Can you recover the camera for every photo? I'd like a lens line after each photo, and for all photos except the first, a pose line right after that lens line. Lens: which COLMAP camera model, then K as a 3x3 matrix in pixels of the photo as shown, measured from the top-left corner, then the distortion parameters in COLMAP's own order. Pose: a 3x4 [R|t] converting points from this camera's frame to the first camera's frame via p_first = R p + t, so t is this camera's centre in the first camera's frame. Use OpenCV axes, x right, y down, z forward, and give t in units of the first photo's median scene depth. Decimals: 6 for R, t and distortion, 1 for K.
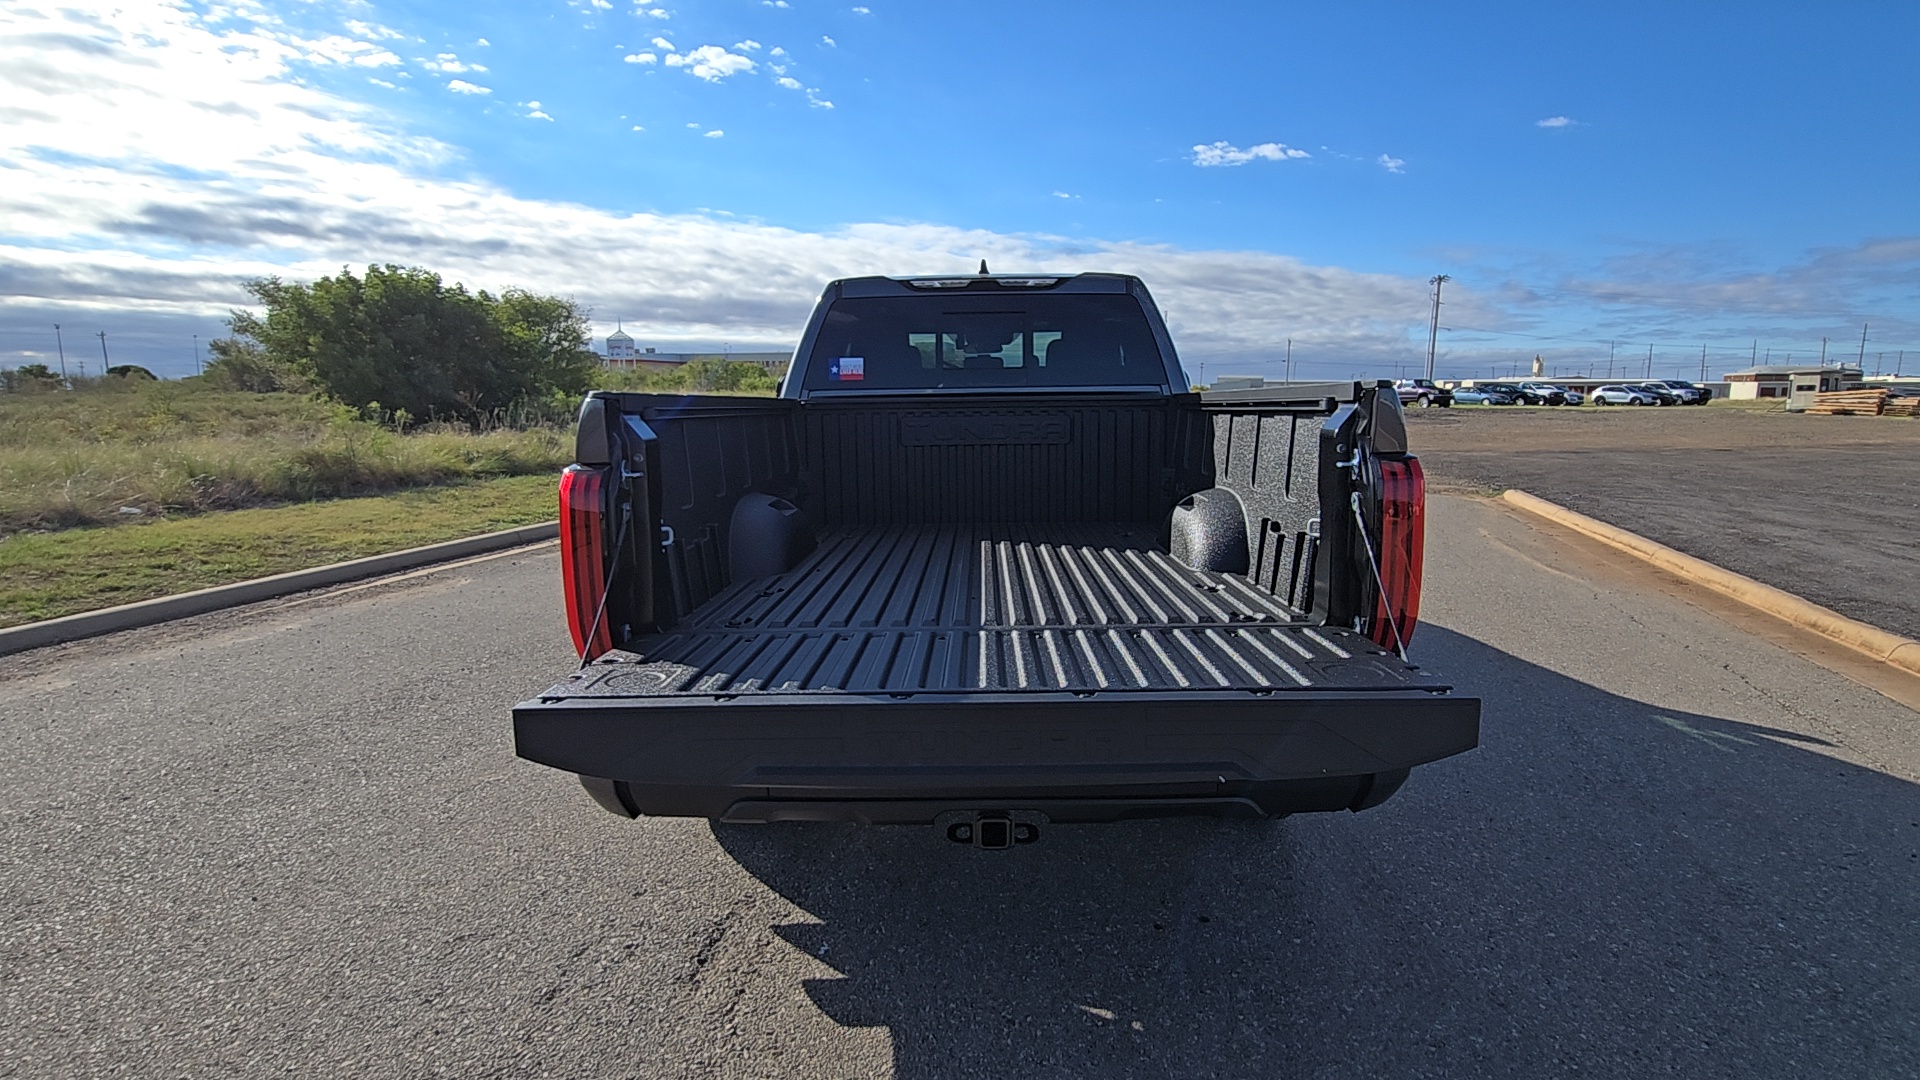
lens RADIAL K [[822.0, 0, 1003.9], [0, 822.0, 567.3], [0, 0, 1]] dist [-0.000525, -0.000062]
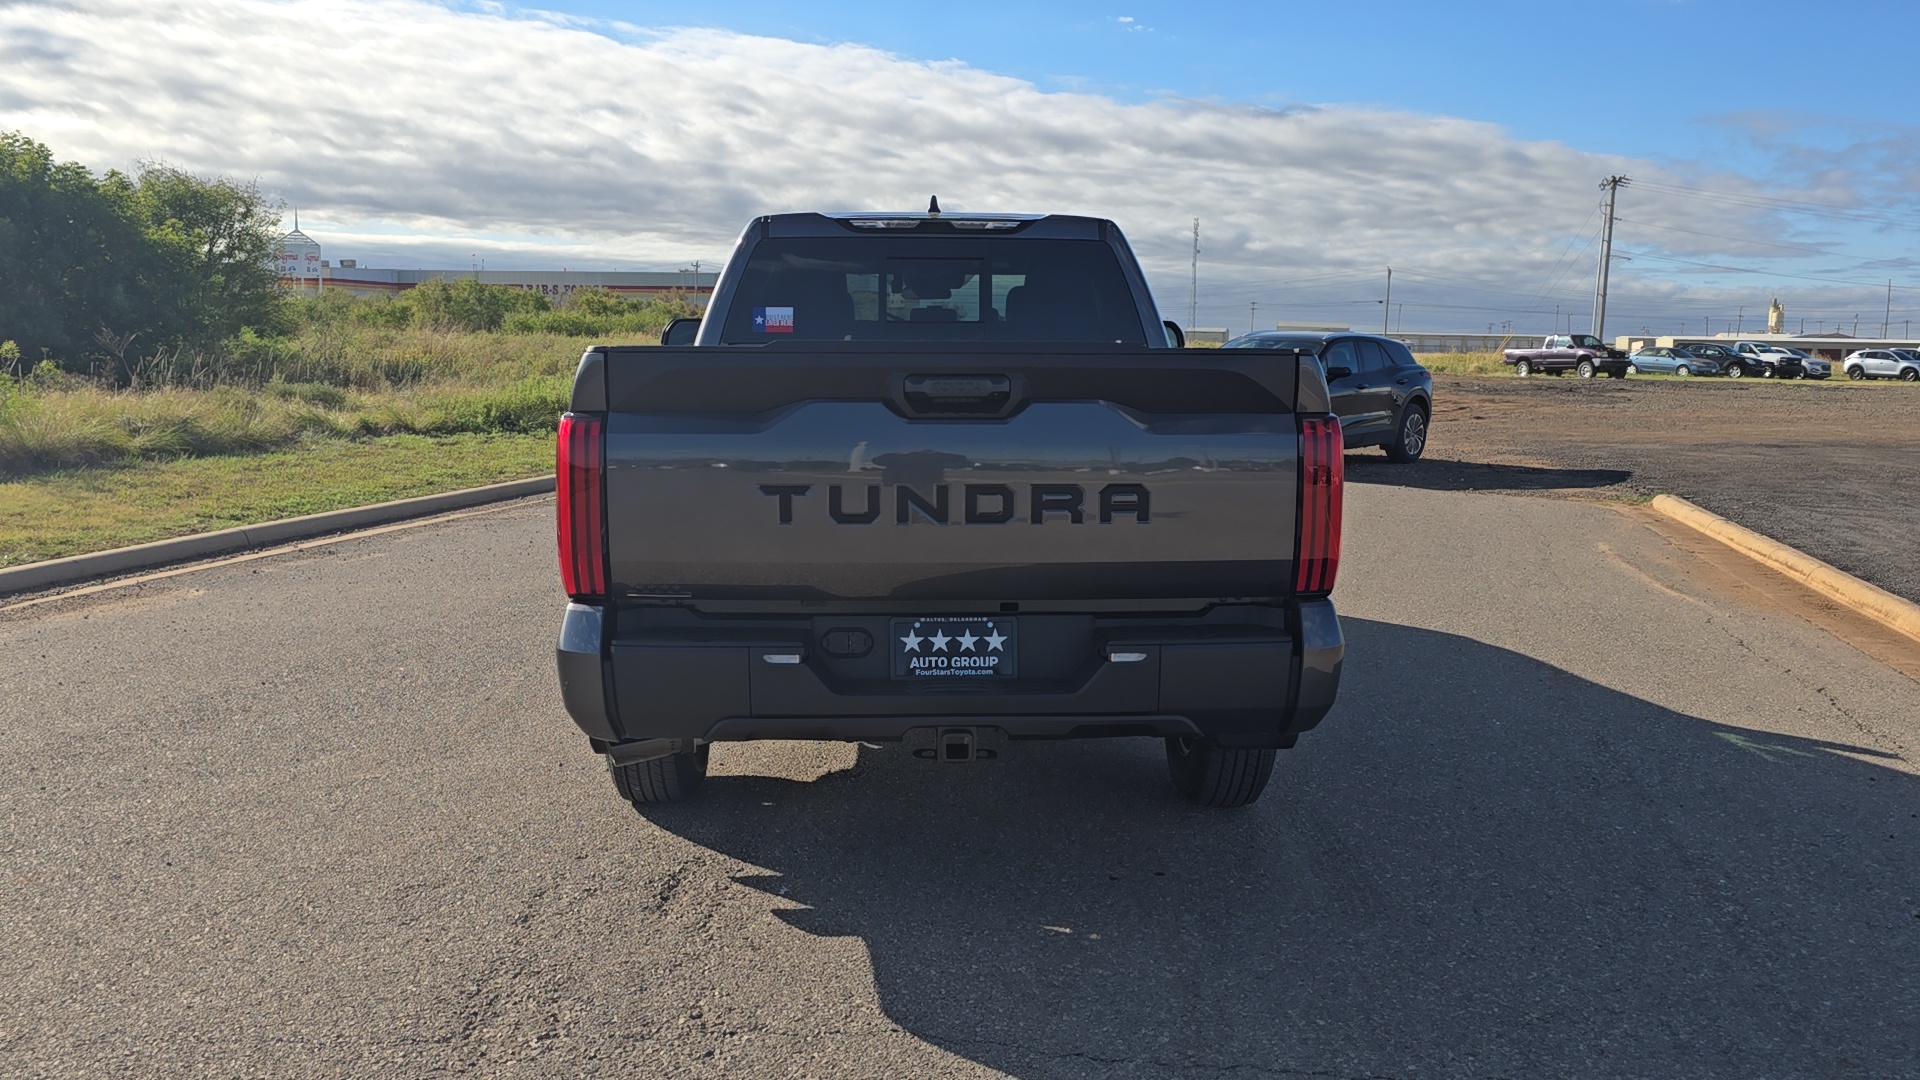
lens RADIAL K [[1597.8, 0, 953.5], [0, 1597.8, 541.2], [0, 0, 1]] dist [0.000357, -0.000990]
pose [[0.999632, 0.014297, 0.023066, -0.014026], [-0.012319, 0.996412, -0.083735, 0.045352], [-0.024180, 0.083420, 0.996221, -0.231556]]
